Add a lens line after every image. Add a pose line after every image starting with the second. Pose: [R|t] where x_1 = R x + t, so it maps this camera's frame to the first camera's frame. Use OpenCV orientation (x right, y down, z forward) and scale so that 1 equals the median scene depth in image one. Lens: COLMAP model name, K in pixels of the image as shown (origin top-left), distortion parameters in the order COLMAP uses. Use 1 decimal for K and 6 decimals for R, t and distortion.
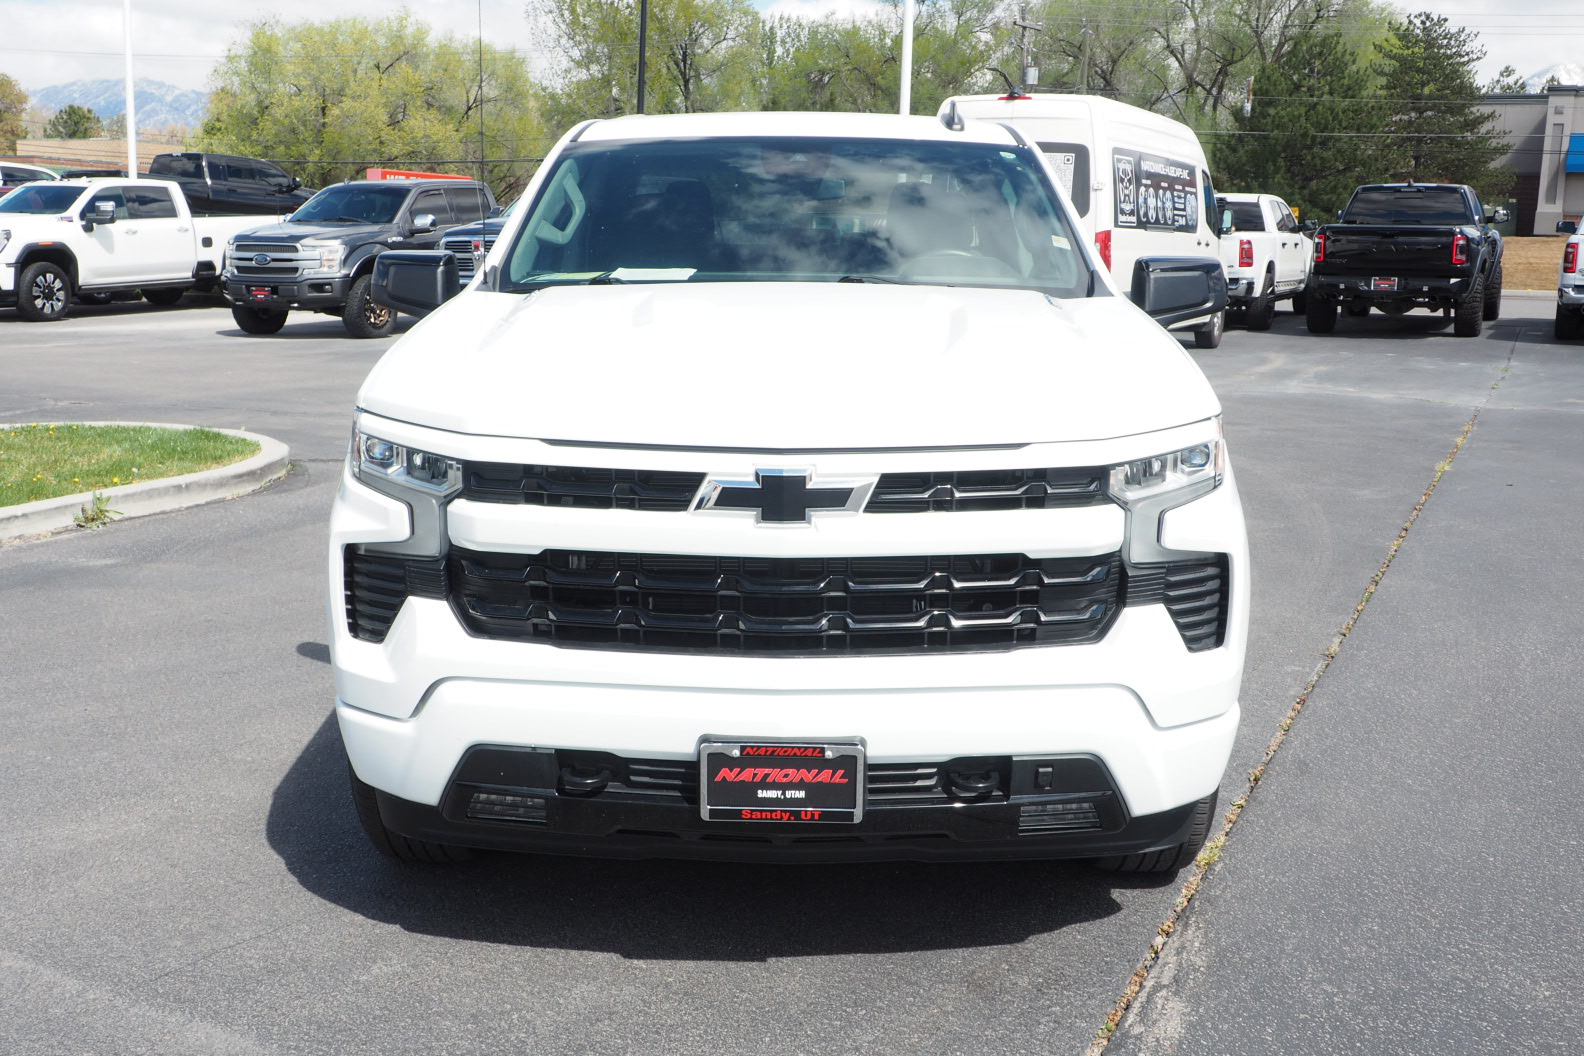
lens RADIAL K [[1632.0, 0, 815.0], [0, 1632.0, 529.1], [0, 0, 1]] dist [-0.005591, -0.017035]
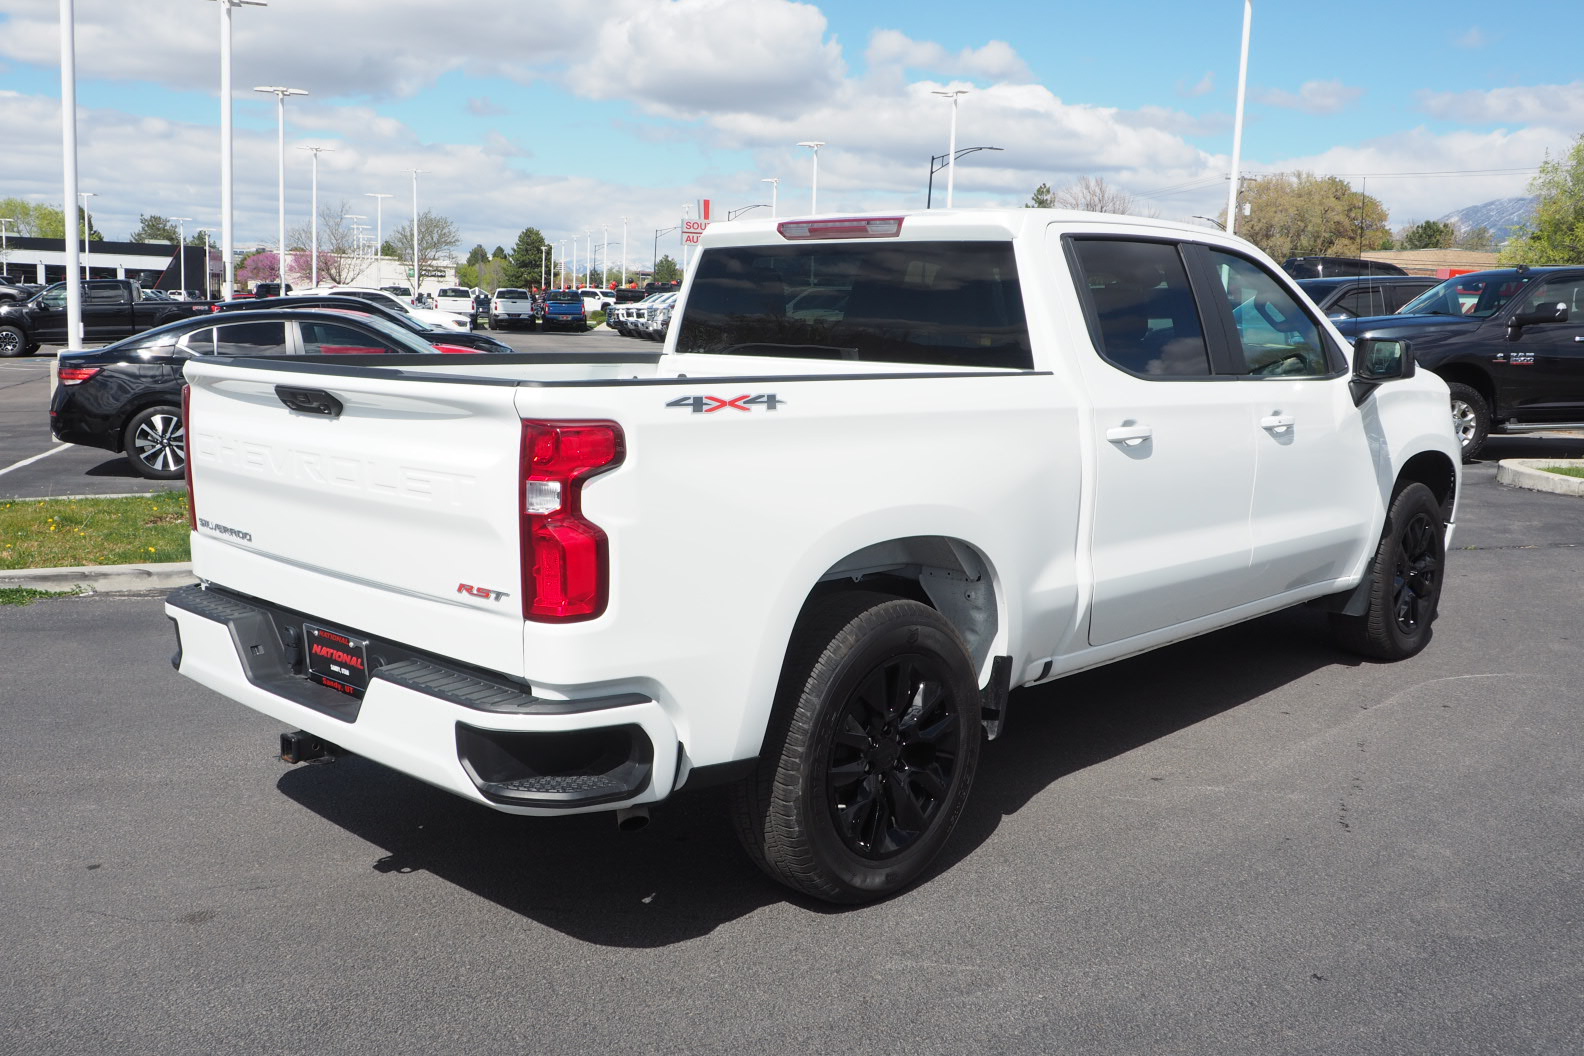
lens RADIAL K [[1425.3, 0, 807.8], [0, 1425.3, 522.6], [0, 0, 1]] dist [-0.013486, -0.004693]
pose [[0.658850, 0.110261, -0.744150, 0.097849], [-0.144617, 0.989314, 0.018547, -0.022144], [0.738243, 0.095397, 0.667755, 0.119761]]
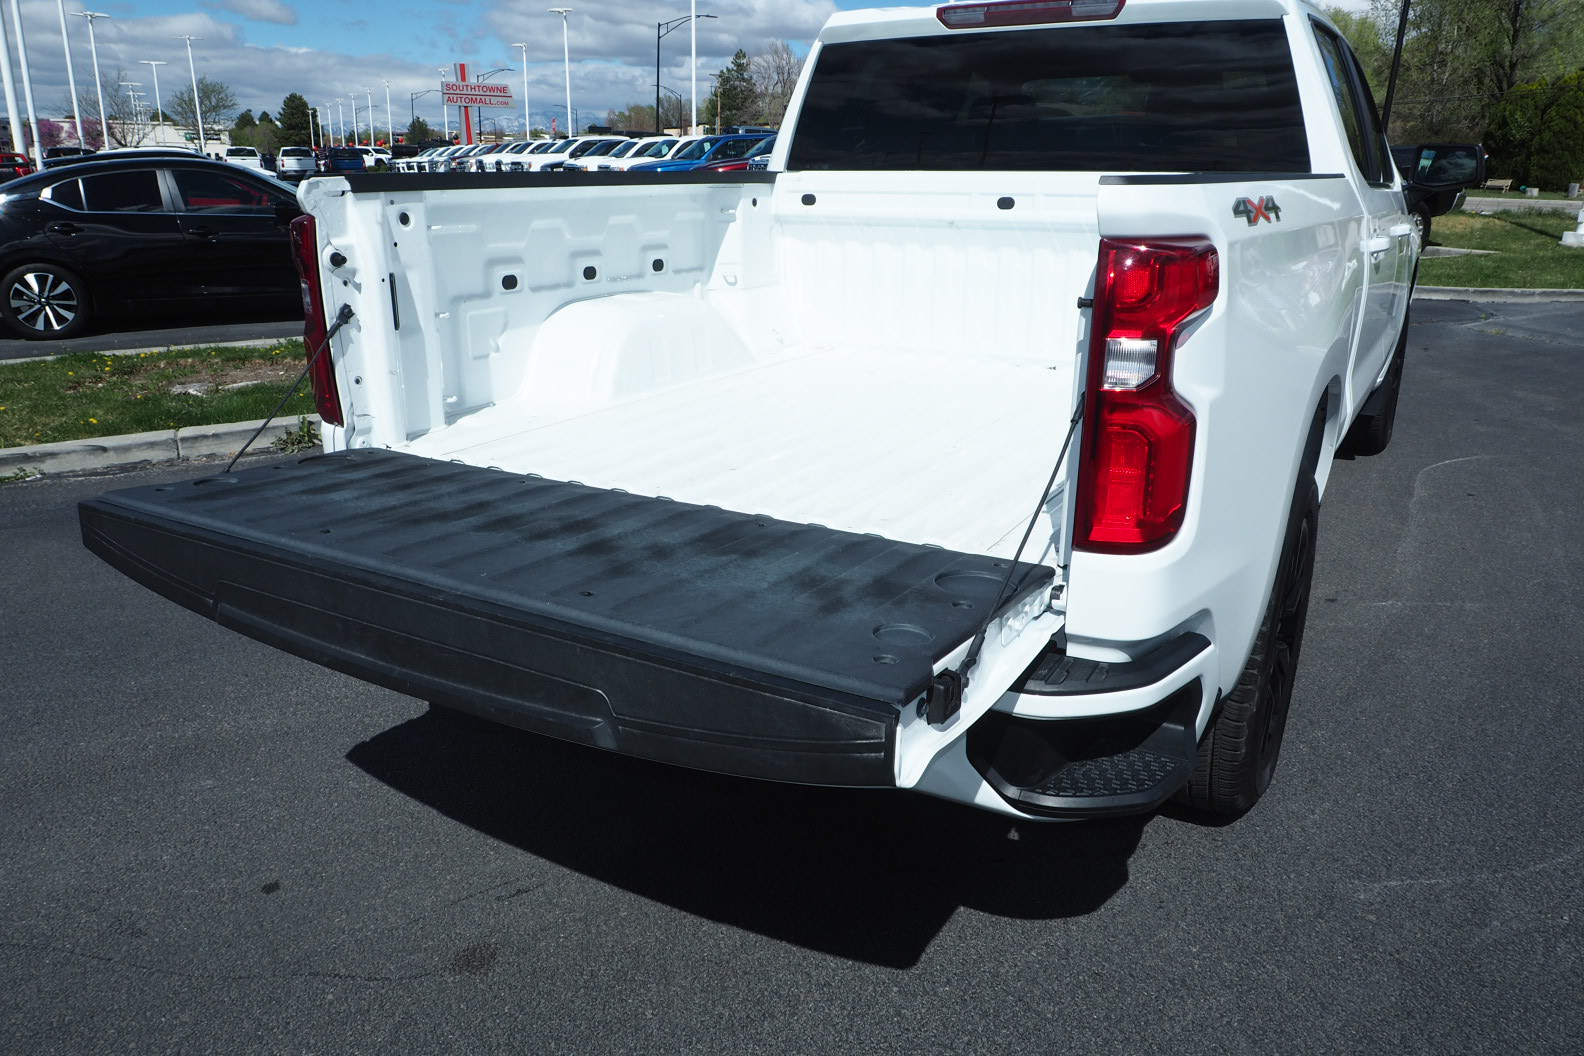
lens RADIAL K [[1117.4, 0, 803.3], [0, 1117.4, 531.8], [0, 0, 1]] dist [-0.030028, 0.006260]
pose [[0.806251, 0.173815, -0.565462, 0.045479], [-0.095378, 0.981549, 0.165722, -0.019655], [0.583834, -0.079681, 0.807954, 0.122542]]
